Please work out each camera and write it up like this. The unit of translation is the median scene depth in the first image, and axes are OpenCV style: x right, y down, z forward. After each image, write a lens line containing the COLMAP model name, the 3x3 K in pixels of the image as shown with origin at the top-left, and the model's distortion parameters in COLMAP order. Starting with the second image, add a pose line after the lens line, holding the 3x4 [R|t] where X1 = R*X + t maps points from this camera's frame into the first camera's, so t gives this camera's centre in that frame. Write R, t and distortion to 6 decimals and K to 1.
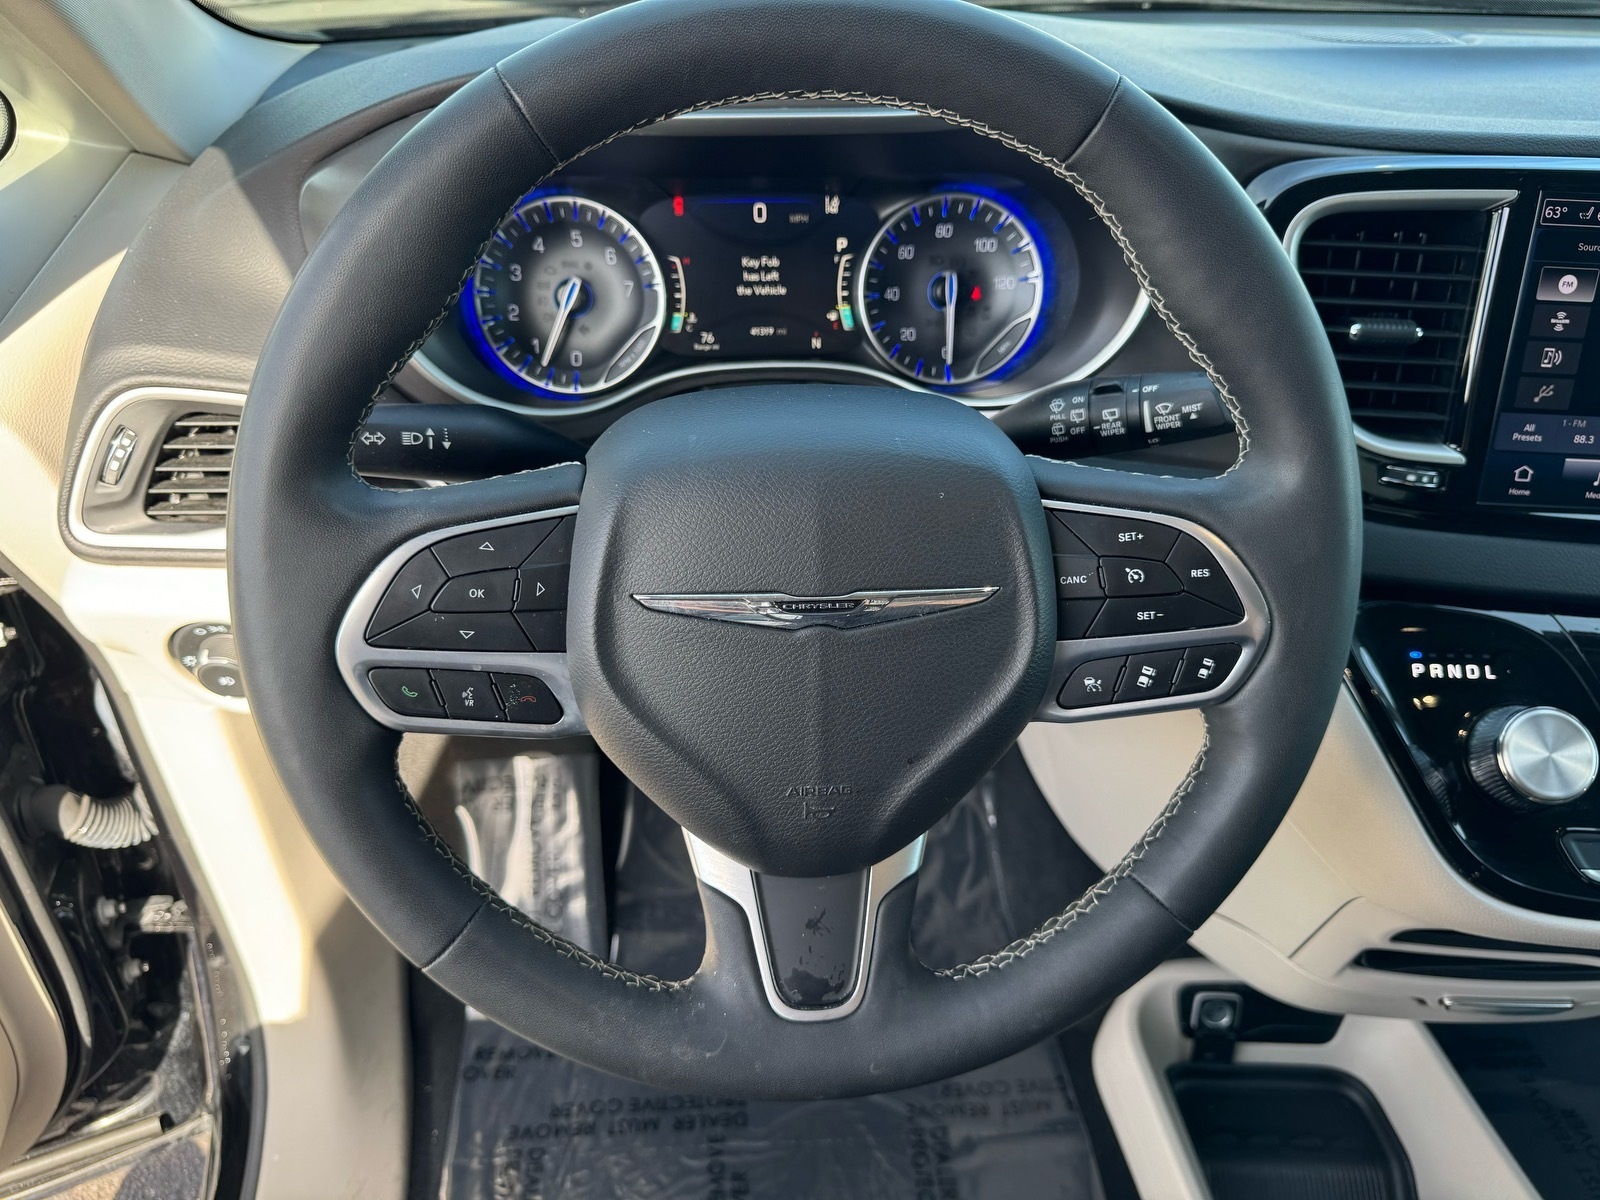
lens RADIAL K [[1187.3, 0, 800.0], [0, 1187.3, 600.0], [0, 0, 1]] dist [0.158600, -0.189385]
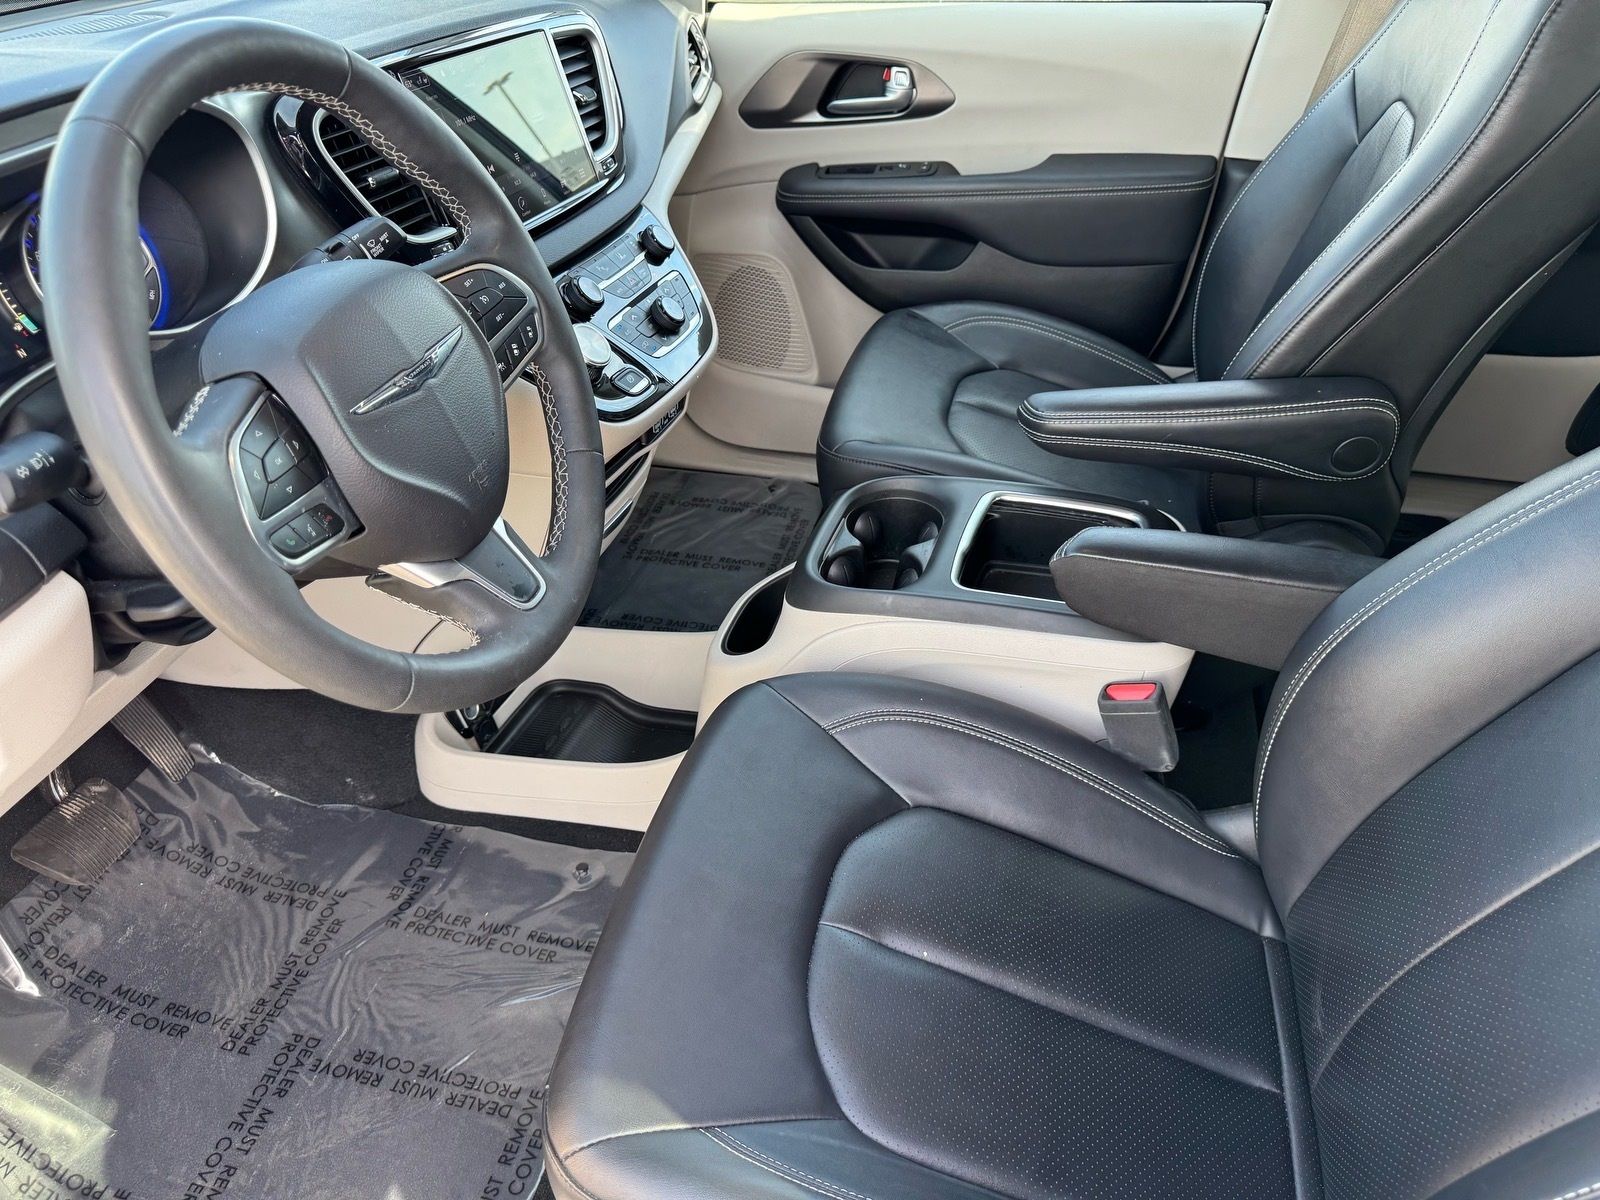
lens RADIAL K [[1284.3, 0, 807.4], [0, 1284.3, 570.6], [0, 0, 1]] dist [0.089804, -0.058515]
pose [[0.307764, -0.531785, 0.788978, -0.902938], [0.559825, 0.771707, 0.301768, -0.014975], [-0.769336, 0.348816, 0.535210, -0.188527]]
